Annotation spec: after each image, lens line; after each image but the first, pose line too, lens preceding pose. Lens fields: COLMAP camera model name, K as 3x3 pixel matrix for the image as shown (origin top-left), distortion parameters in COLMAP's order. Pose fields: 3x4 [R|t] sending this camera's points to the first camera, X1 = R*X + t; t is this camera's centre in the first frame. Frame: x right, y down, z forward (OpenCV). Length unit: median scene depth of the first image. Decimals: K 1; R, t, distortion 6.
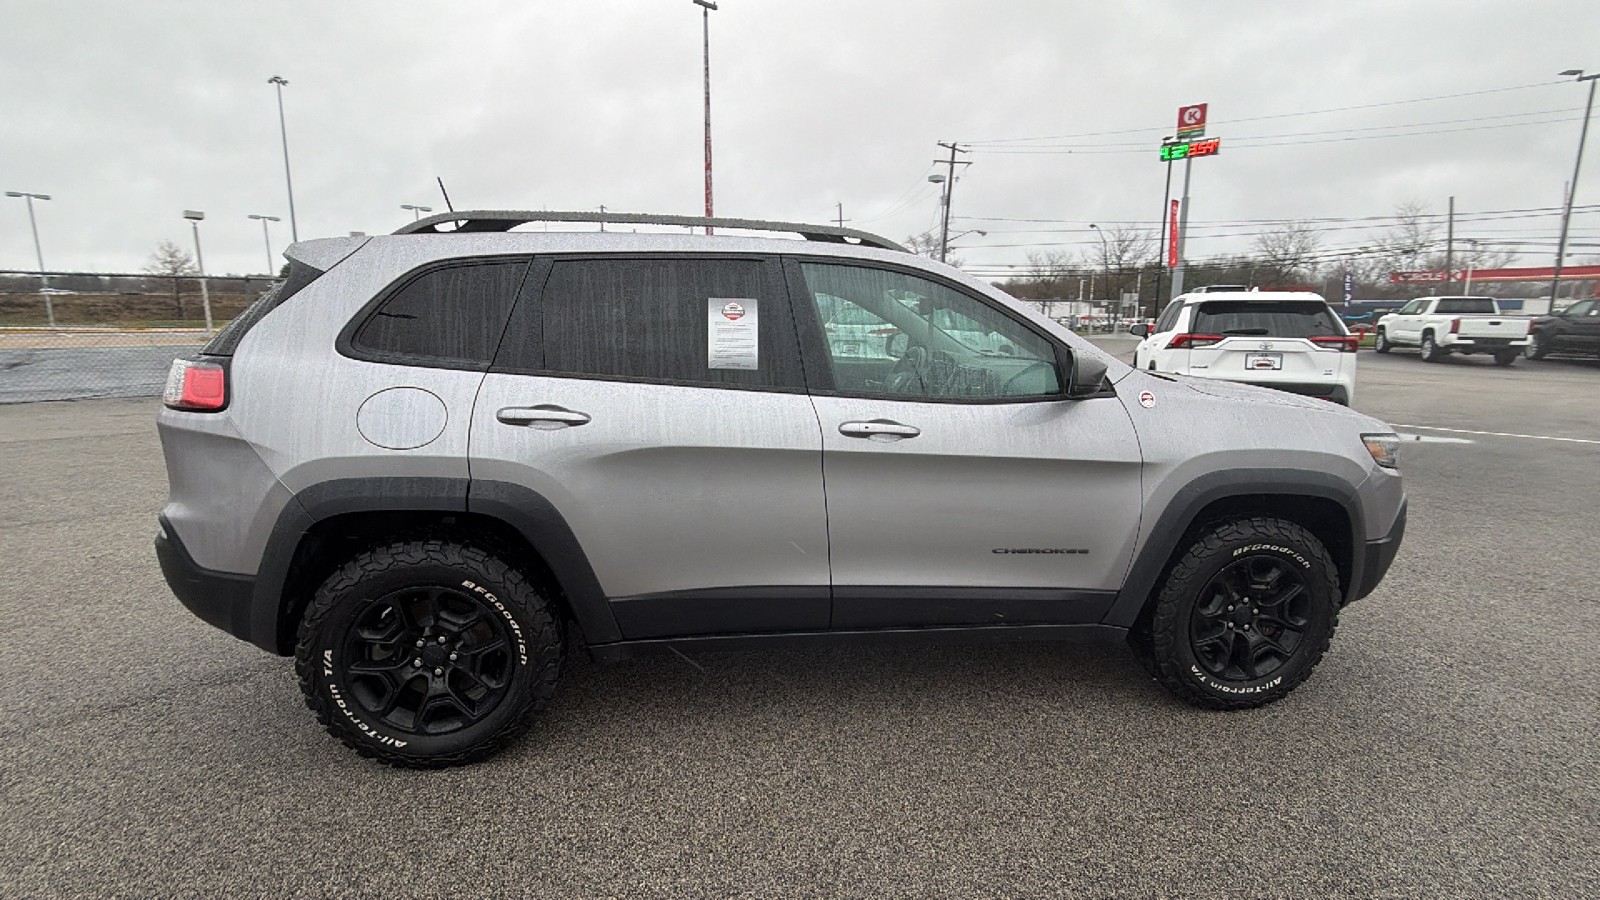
lens RADIAL K [[725.4, 0, 795.9], [0, 725.4, 454.2], [0, 0, 1]] dist [-0.001125, -0.000108]
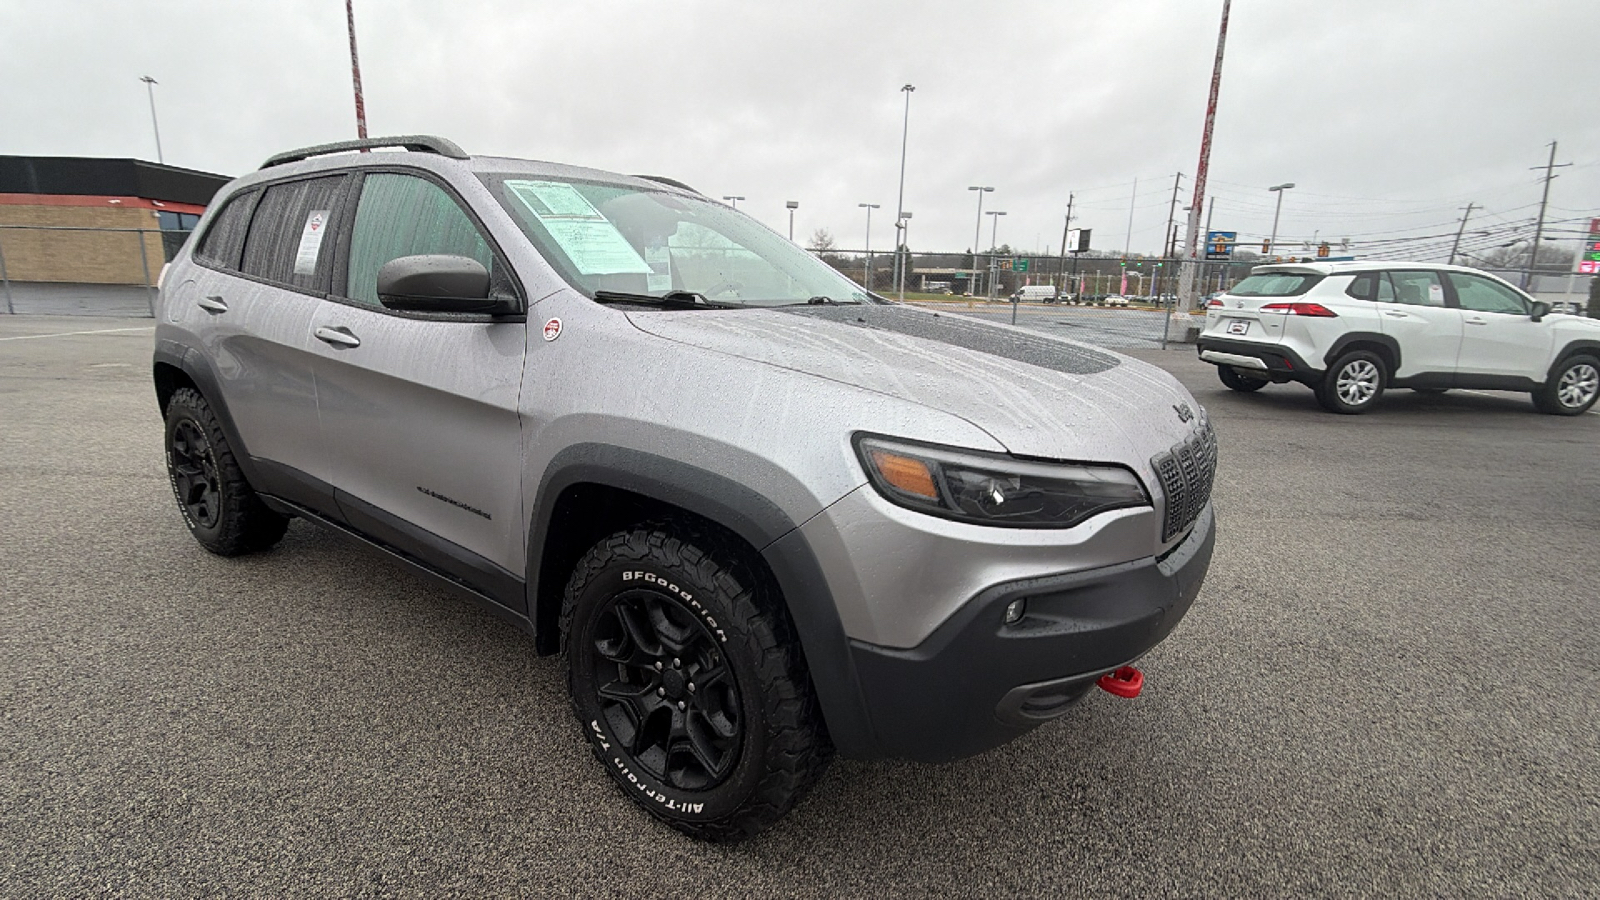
lens RADIAL K [[725.4, 0, 795.9], [0, 725.4, 454.2], [0, 0, 1]] dist [-0.001125, -0.000108]
pose [[0.735278, 0.171870, -0.655612, 1.135429], [-0.153427, 0.984411, 0.085996, -0.051697], [0.660172, 0.037358, 0.750185, 0.612898]]
